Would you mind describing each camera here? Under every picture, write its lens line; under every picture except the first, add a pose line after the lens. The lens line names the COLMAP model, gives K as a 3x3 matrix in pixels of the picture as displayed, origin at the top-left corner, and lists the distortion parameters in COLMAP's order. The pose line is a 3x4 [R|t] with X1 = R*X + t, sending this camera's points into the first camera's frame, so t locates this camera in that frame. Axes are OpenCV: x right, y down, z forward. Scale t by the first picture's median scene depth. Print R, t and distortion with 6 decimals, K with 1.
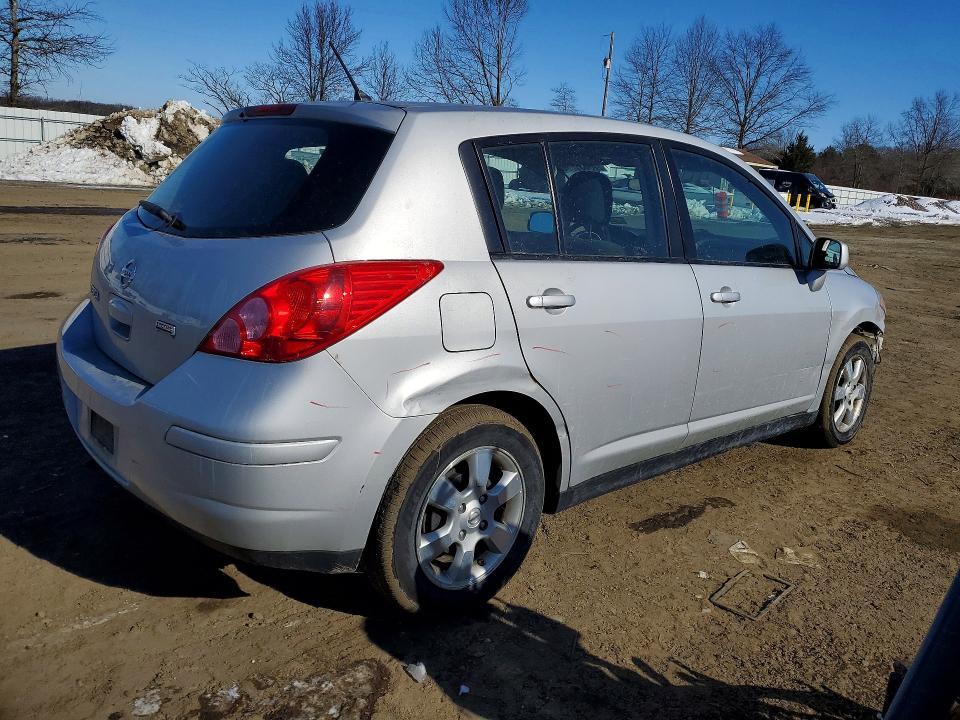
lens RADIAL K [[787.6, 0, 480.8], [0, 787.6, 357.7], [0, 0, 1]] dist [-0.012021, 0.007867]
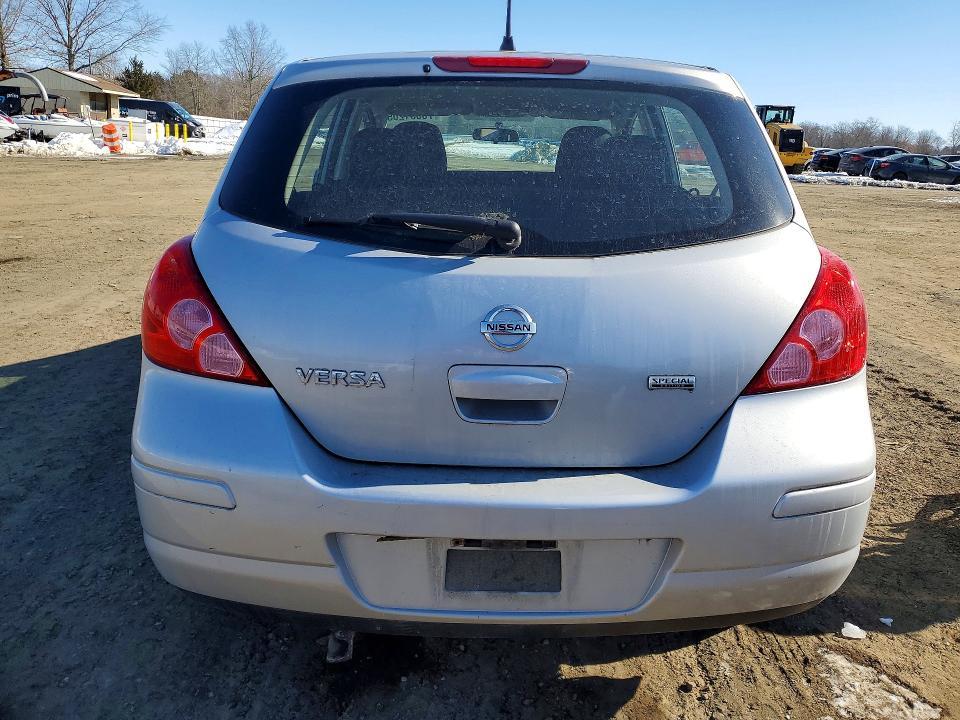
lens RADIAL K [[787.6, 0, 480.3], [0, 787.6, 360.3], [0, 0, 1]] dist [-0.012021, 0.007867]
pose [[0.635900, -0.245355, 0.731732, -0.112763], [0.178624, 0.969166, 0.169738, -0.020250], [-0.750816, 0.022769, 0.660119, 0.076572]]
